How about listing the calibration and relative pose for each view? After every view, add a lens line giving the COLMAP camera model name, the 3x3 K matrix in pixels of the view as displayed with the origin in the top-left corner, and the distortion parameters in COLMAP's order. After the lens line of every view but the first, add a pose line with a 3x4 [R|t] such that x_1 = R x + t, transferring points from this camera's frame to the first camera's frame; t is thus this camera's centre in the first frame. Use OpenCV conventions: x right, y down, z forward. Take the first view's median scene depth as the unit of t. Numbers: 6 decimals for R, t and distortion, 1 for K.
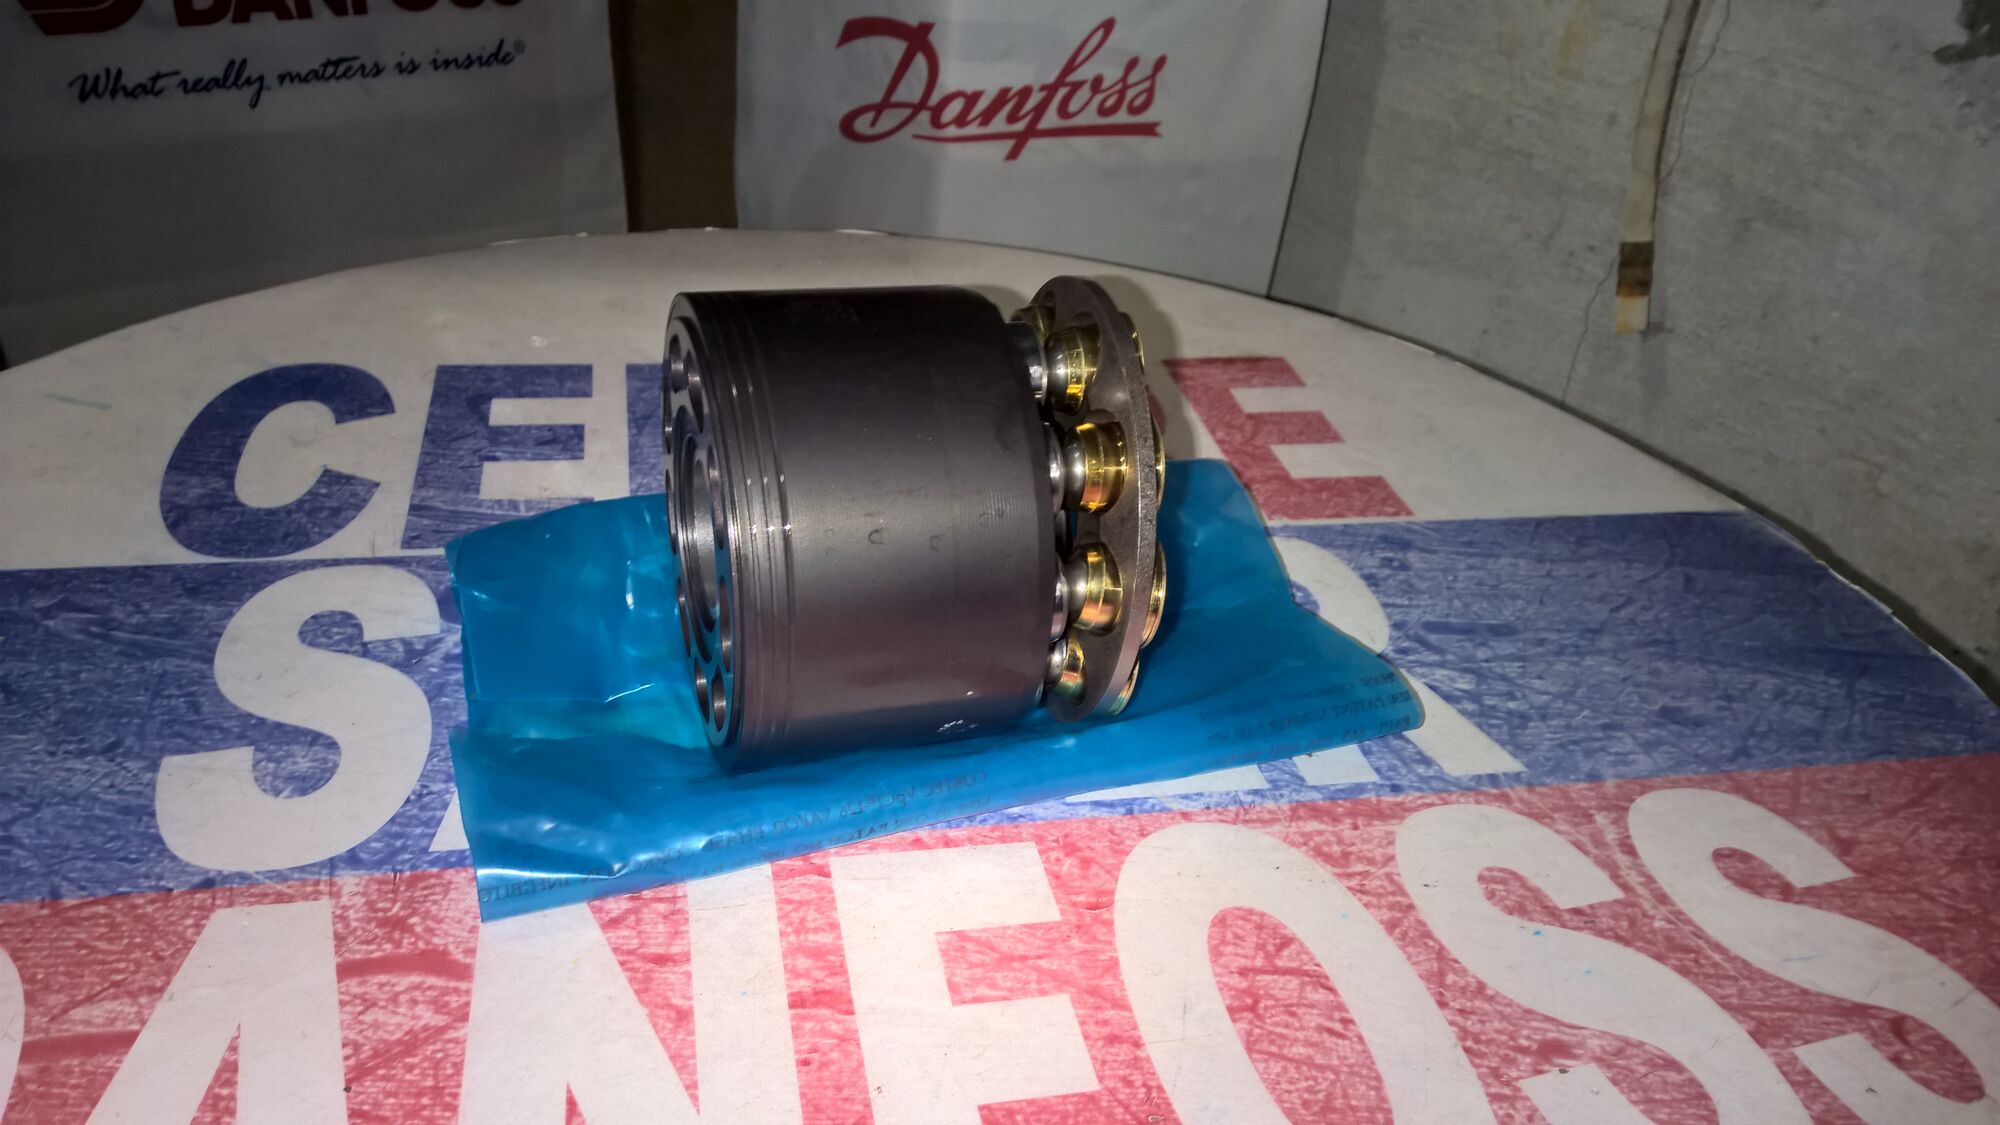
lens RADIAL K [[1500.5, 0, 1000.6], [0, 1500.5, 593.7], [0, 0, 1]] dist [0.077253, -0.098250]
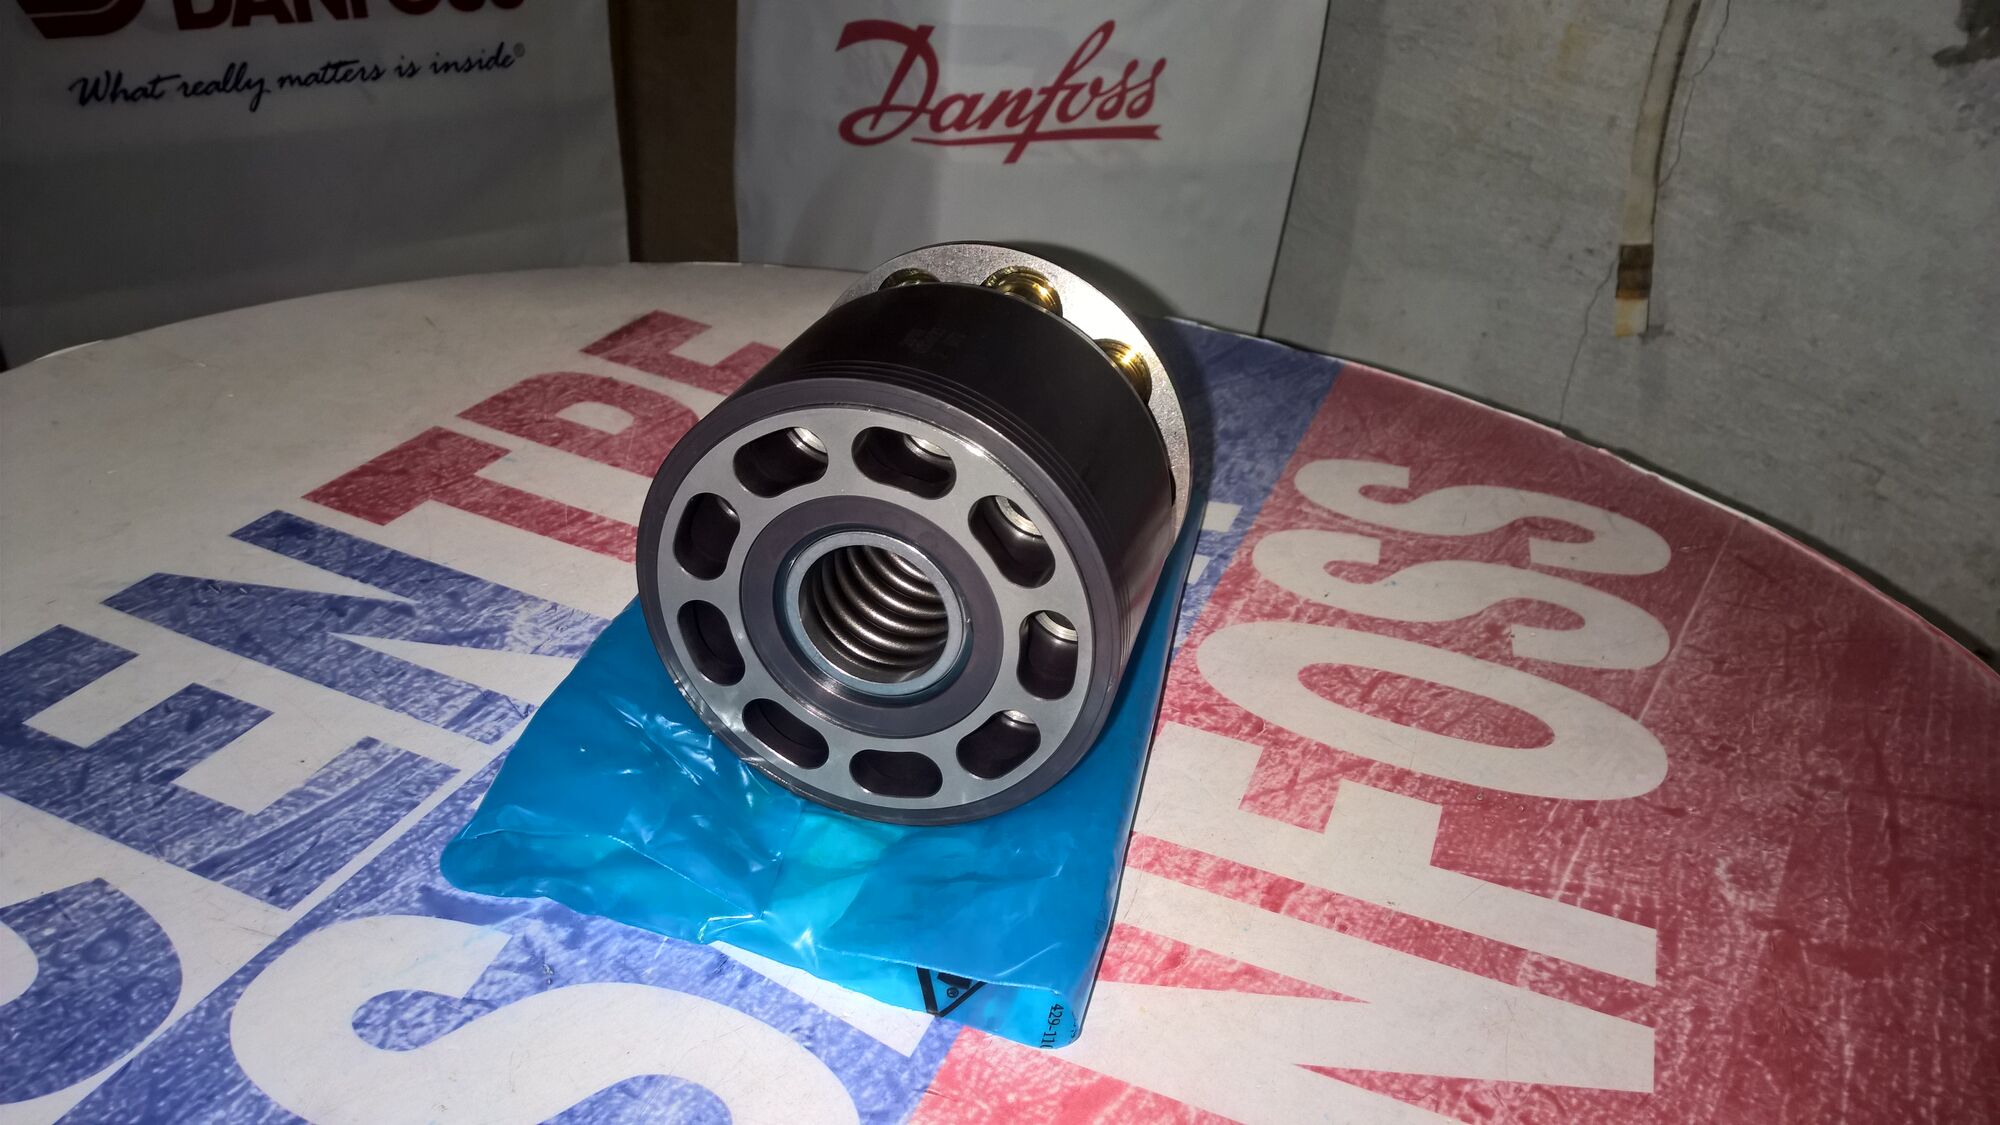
lens RADIAL K [[1500.5, 0, 1005.9], [0, 1500.5, 608.4], [0, 0, 1]] dist [0.077253, -0.098250]
pose [[0.561924, -0.461064, 0.686776, -0.774142], [0.408279, 0.876666, 0.254490, -0.243240], [-0.719409, 0.137392, 0.680862, 0.302672]]
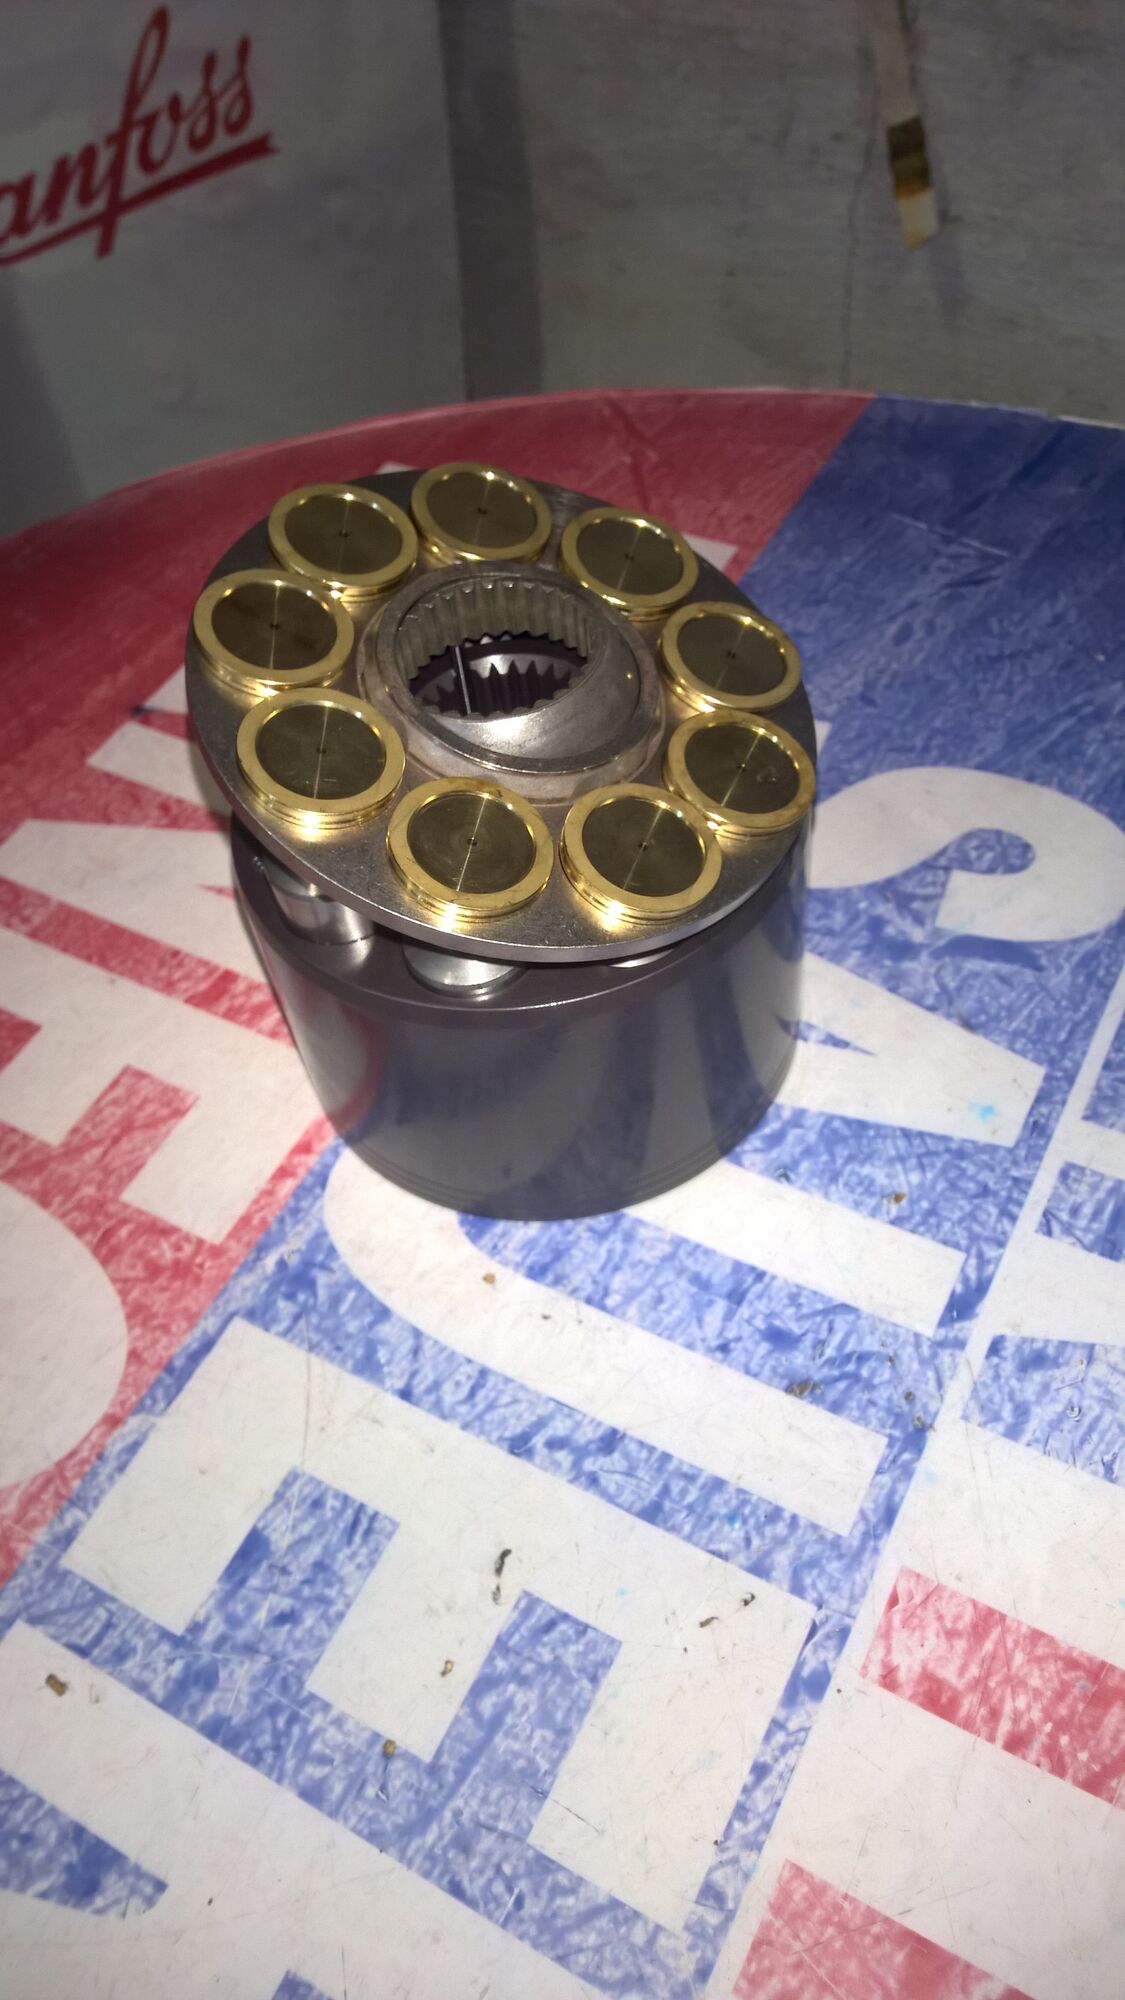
lens RADIAL K [[1500.5, 0, 526.2], [0, 1500.5, 977.4], [0, 0, 1]] dist [0.077253, -0.098250]
pose [[-0.667571, 0.559607, -0.491109, 0.242098], [-0.346518, 0.350296, 0.870182, -0.702415], [0.658994, 0.751087, -0.039934, 1.024075]]
